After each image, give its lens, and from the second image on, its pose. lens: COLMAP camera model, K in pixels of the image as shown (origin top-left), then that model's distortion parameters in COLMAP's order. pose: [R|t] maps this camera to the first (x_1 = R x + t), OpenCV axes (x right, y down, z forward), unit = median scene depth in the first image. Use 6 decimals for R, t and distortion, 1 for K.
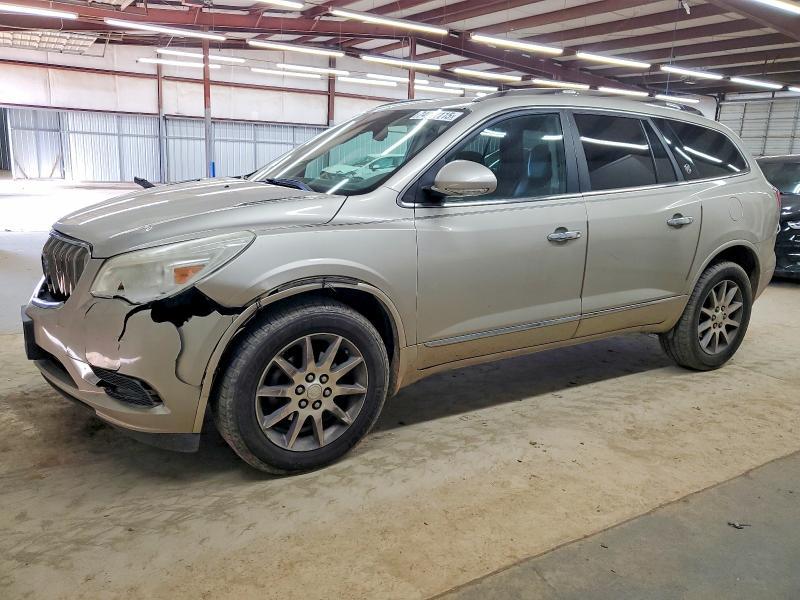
lens RADIAL K [[634.5, 0, 405.8], [0, 634.5, 296.3], [0, 0, 1]] dist [0.027456, -0.000231]
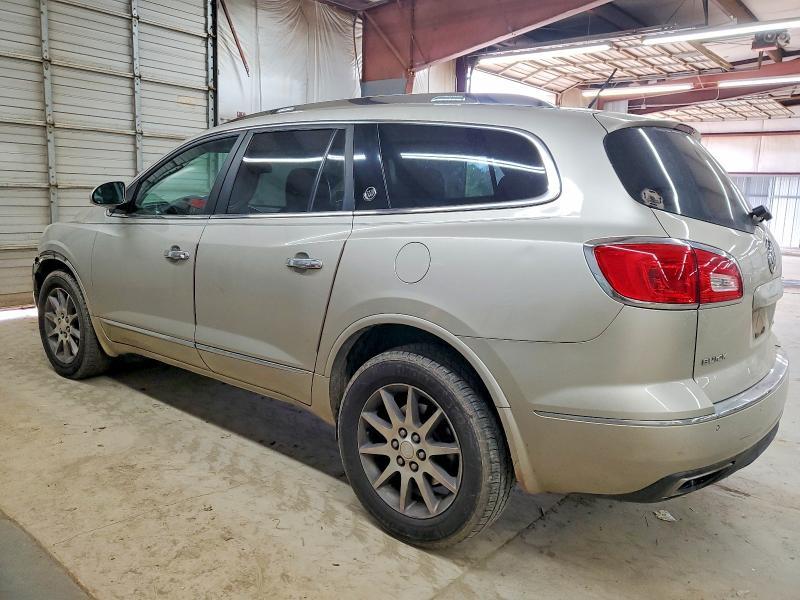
lens RADIAL K [[634.5, 0, 405.8], [0, 634.5, 296.3], [0, 0, 1]] dist [0.027456, -0.000231]
pose [[0.294254, 0.124687, -0.947559, 1.206722], [-0.231473, 0.971233, 0.055921, -0.156967], [0.927273, 0.202879, 0.314651, 0.947081]]
